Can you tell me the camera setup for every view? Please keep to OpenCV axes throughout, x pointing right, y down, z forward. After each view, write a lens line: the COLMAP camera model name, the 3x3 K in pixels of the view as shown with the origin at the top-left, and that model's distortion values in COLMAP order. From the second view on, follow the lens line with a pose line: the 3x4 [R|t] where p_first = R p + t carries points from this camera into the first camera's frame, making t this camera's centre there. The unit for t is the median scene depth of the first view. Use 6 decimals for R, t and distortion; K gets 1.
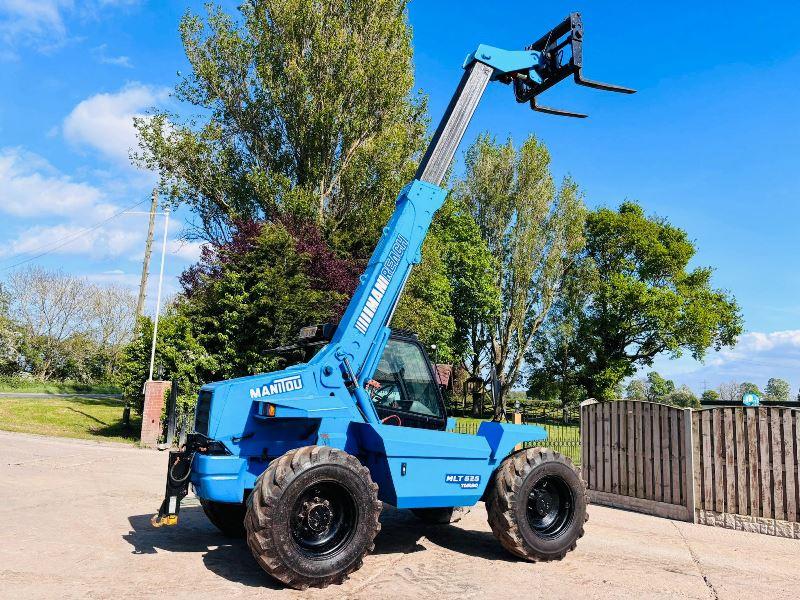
lens RADIAL K [[613.3, 0, 393.9], [0, 613.3, 309.3], [0, 0, 1]] dist [0.050680, -0.048403]
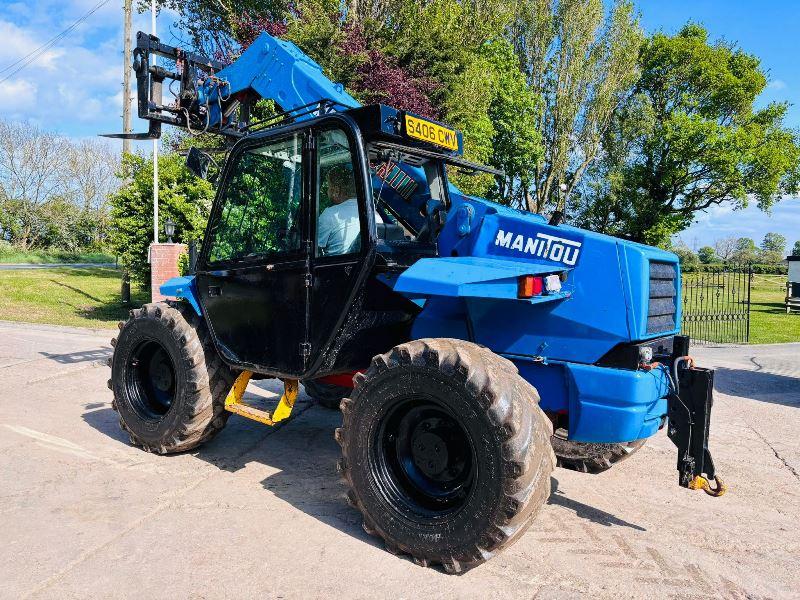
lens RADIAL K [[613.3, 0, 397.3], [0, 613.3, 312.8], [0, 0, 1]] dist [0.050680, -0.048403]
pose [[0.999614, -0.022468, 0.016312, -0.129035], [0.018249, 0.974445, 0.223884, 0.038780], [-0.020925, -0.223500, 0.974479, 0.282741]]
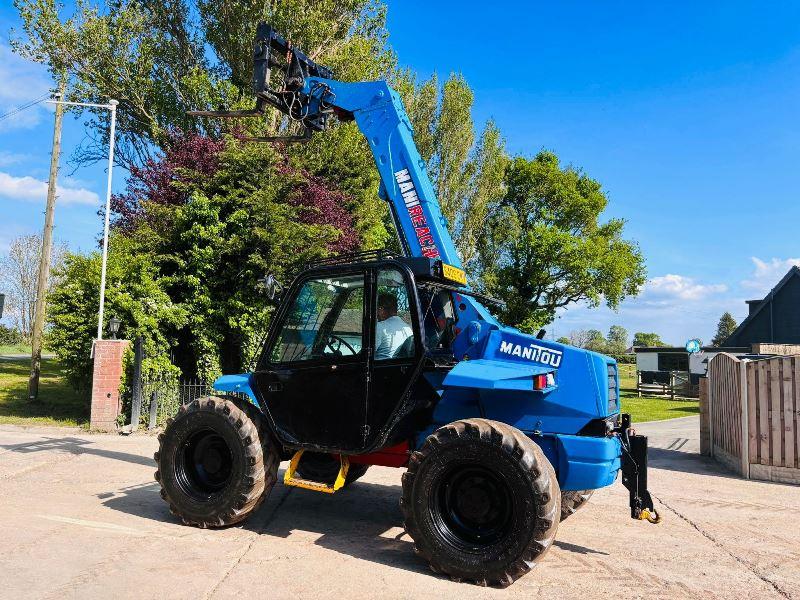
lens RADIAL K [[613.3, 0, 403.9], [0, 613.3, 302.6], [0, 0, 1]] dist [0.050680, -0.048403]
pose [[0.973389, -0.004632, 0.229111, -0.206301], [-0.010560, 0.997827, 0.065038, 0.020669], [-0.228914, -0.065727, 0.971225, 0.211927]]
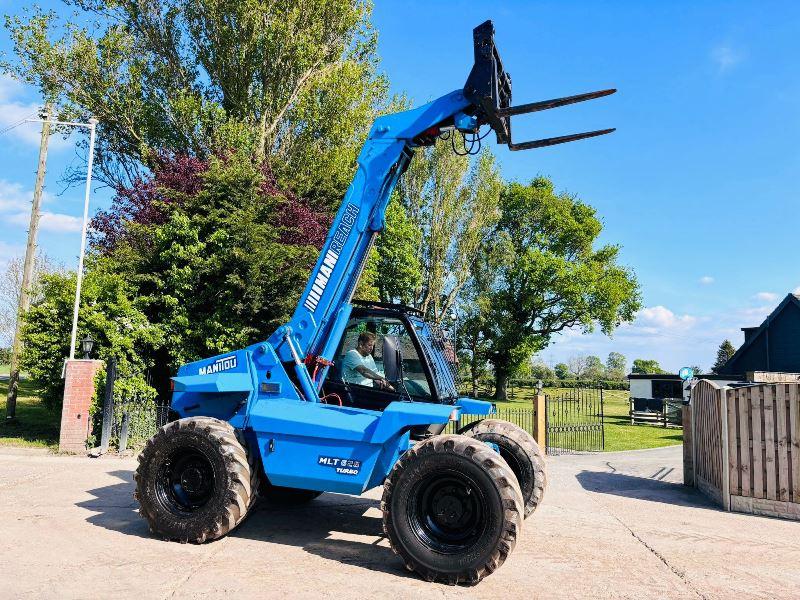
lens RADIAL K [[613.3, 0, 398.0], [0, 613.3, 307.7], [0, 0, 1]] dist [0.050680, -0.048403]
pose [[0.975095, 0.012916, 0.221411, -0.180464], [-0.021110, 0.999175, 0.034681, 0.022553], [-0.220781, -0.038491, 0.974564, 0.216936]]
